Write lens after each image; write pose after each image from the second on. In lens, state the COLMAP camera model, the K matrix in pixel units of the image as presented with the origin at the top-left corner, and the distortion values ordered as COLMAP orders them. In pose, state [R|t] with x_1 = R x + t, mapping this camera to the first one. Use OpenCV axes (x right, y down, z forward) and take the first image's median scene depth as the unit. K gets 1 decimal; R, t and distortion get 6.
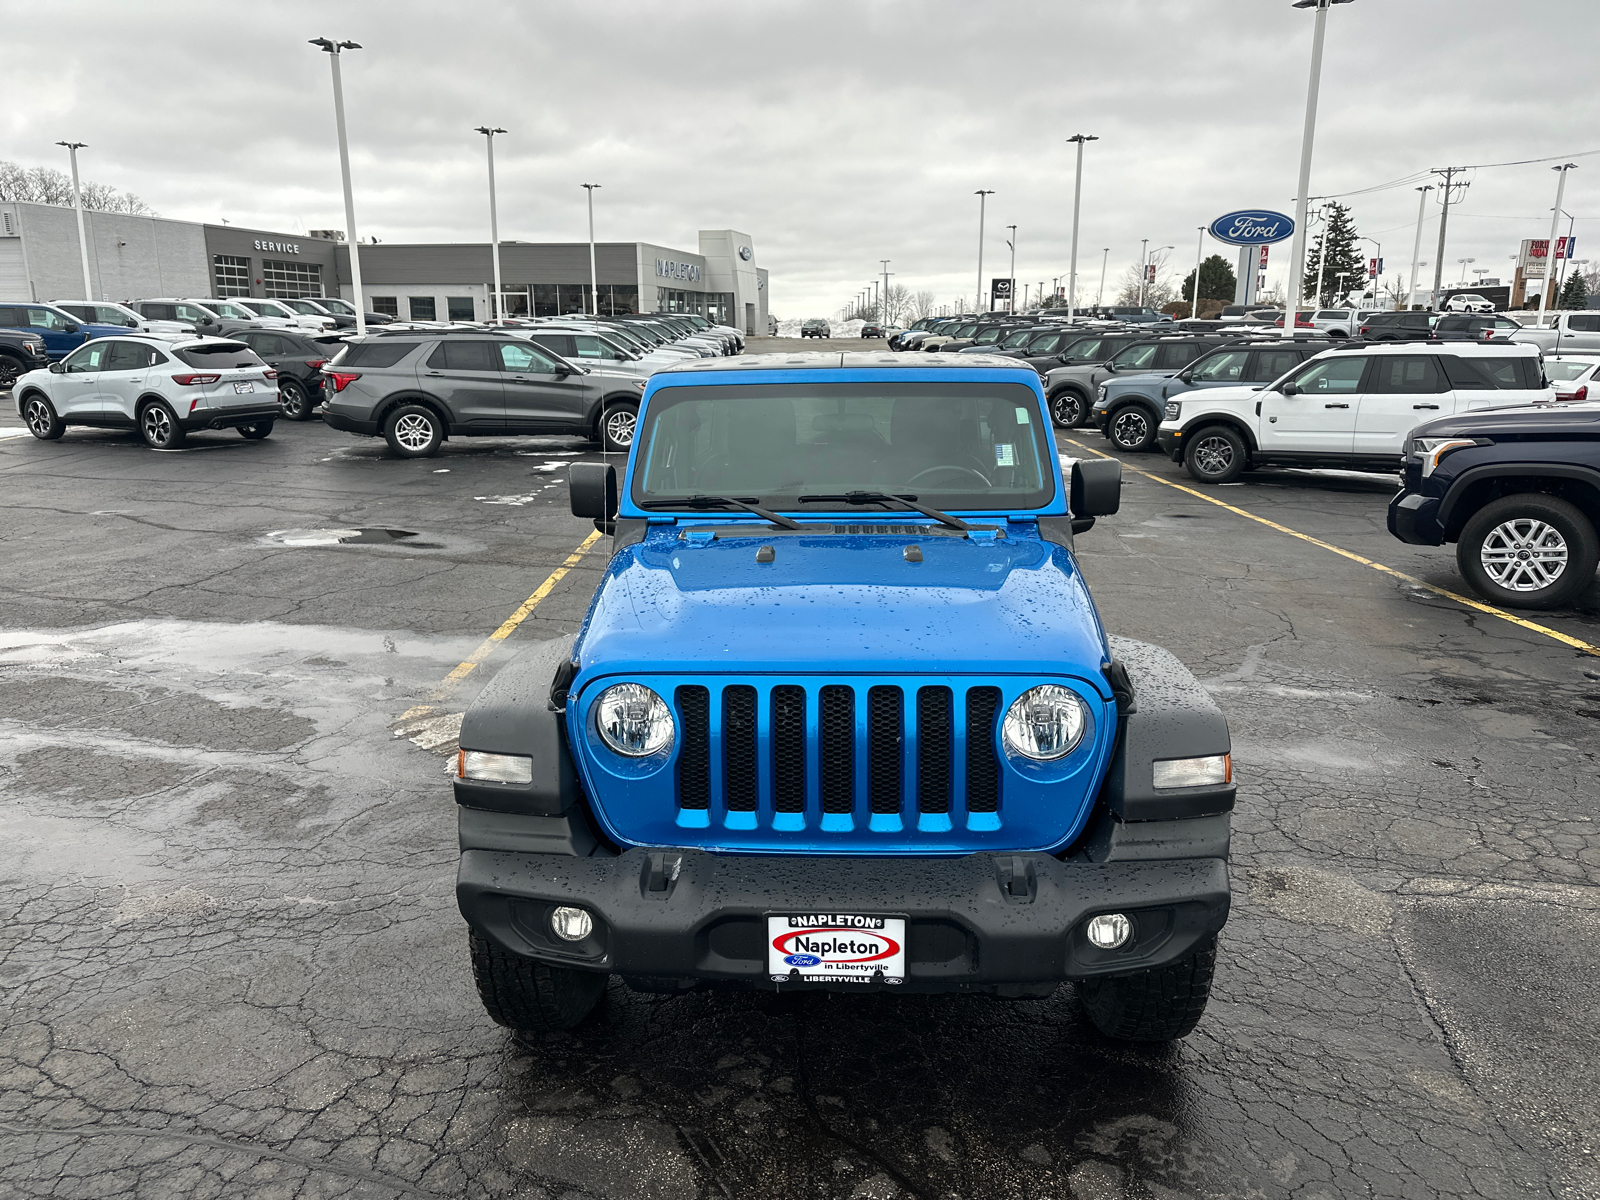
lens RADIAL K [[1116.6, 0, 803.2], [0, 1116.6, 614.7], [0, 0, 1]] dist [0.018852, -0.003432]
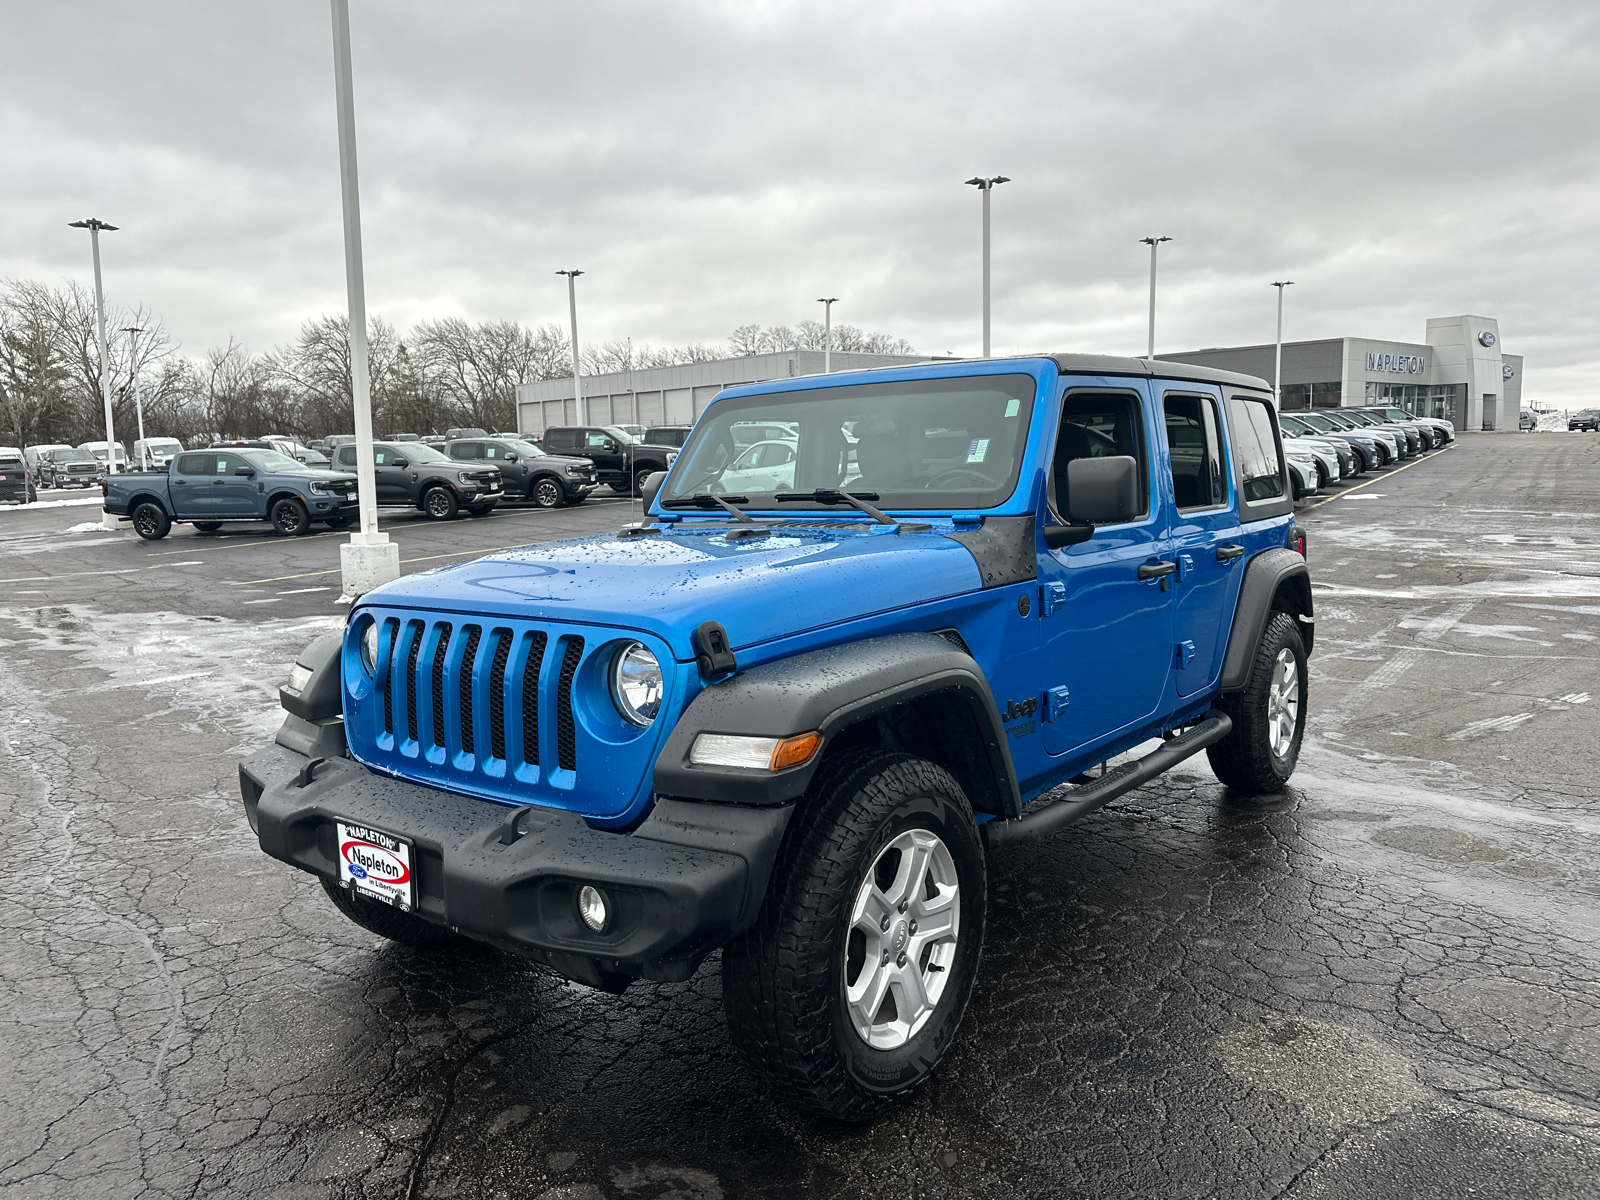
lens RADIAL K [[1112.2, 0, 793.7], [0, 1112.2, 610.3], [0, 0, 1]] dist [0.021922, -0.003943]
pose [[0.813750, 0.056516, -0.578460, 0.797344], [-0.113832, 0.991484, -0.063264, 0.074032], [0.569959, 0.117329, 0.813253, 0.303520]]
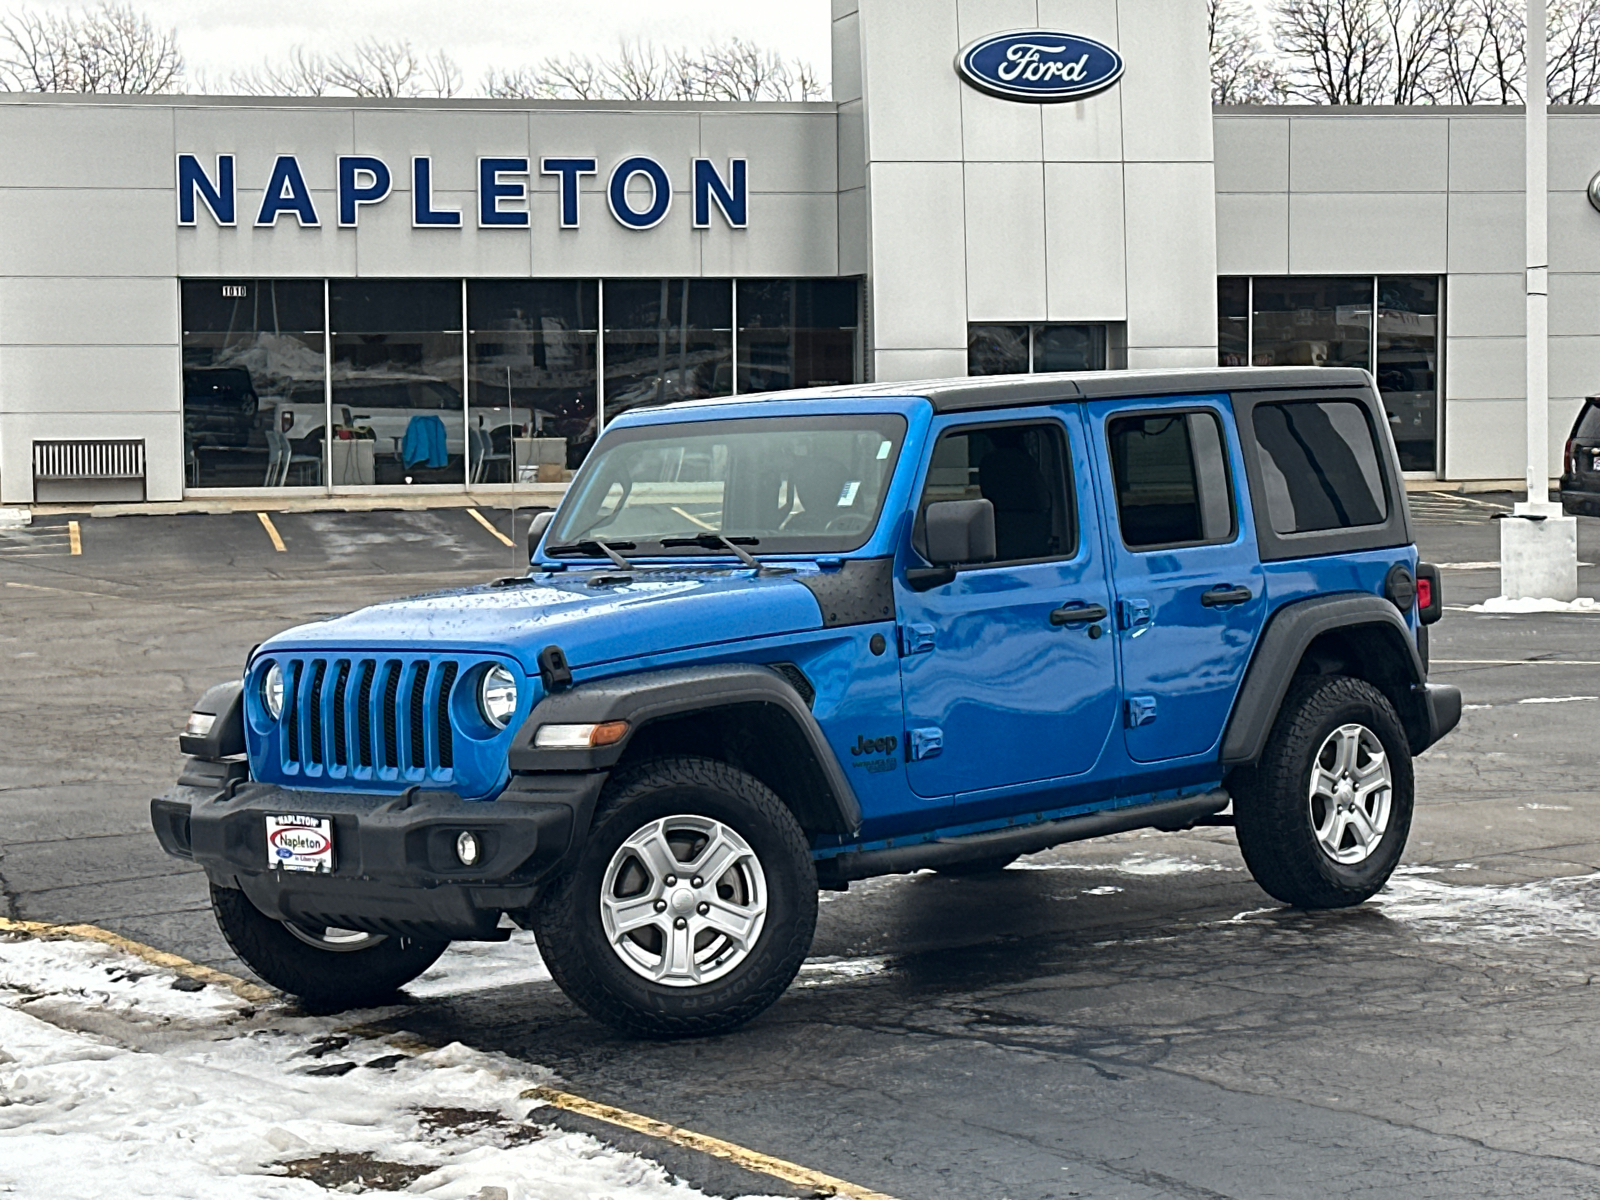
lens RADIAL K [[4026.1, 0, 800.5], [0, 4026.1, 599.4], [0, 0, 1]] dist [-0.353172, -0.104952]
pose [[0.750298, 0.000195, -0.661100, 3.084032], [-0.108021, 0.986597, -0.122304, 0.452352], [0.652215, 0.163177, 0.740262, -1.849784]]
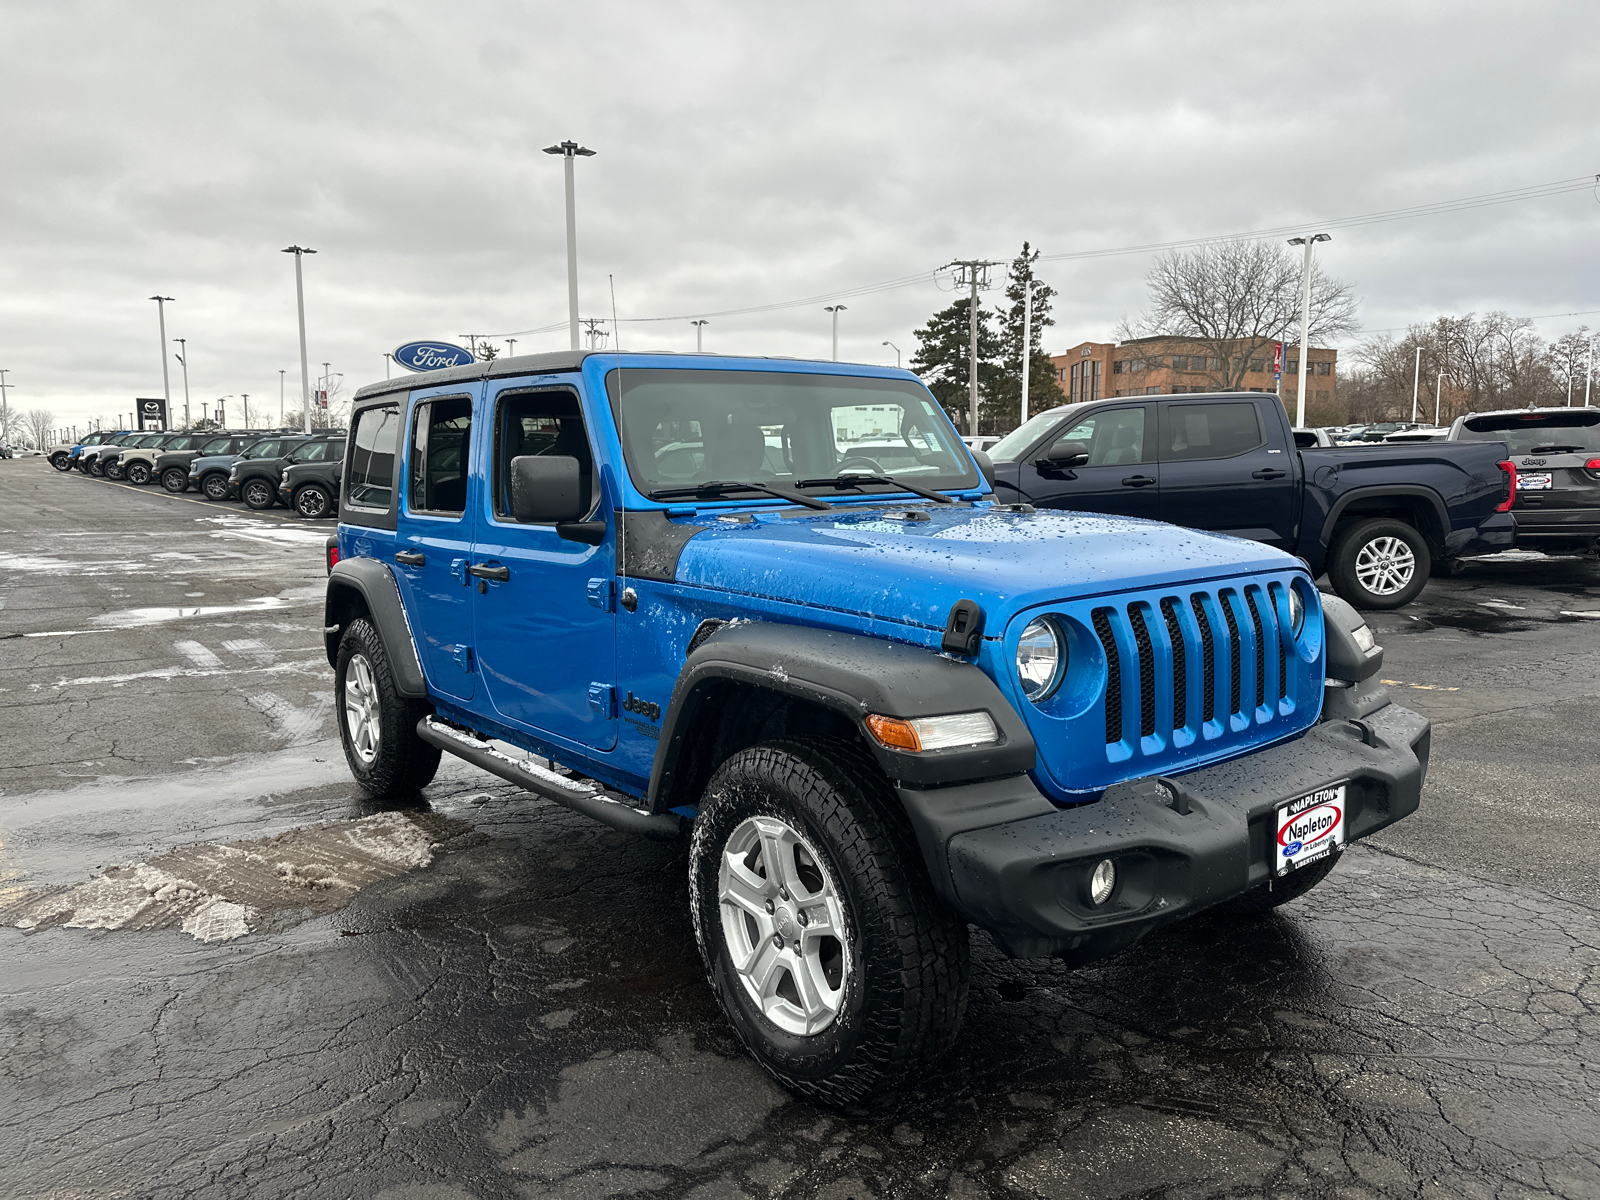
lens RADIAL K [[1114.0, 0, 797.8], [0, 1114.0, 598.6], [0, 0, 1]] dist [0.009198, -0.003217]
pose [[0.763941, -0.078710, 0.640467, -0.836391], [0.156993, 0.985381, -0.066161, 0.071573], [-0.625897, 0.151092, 0.765130, 0.409056]]
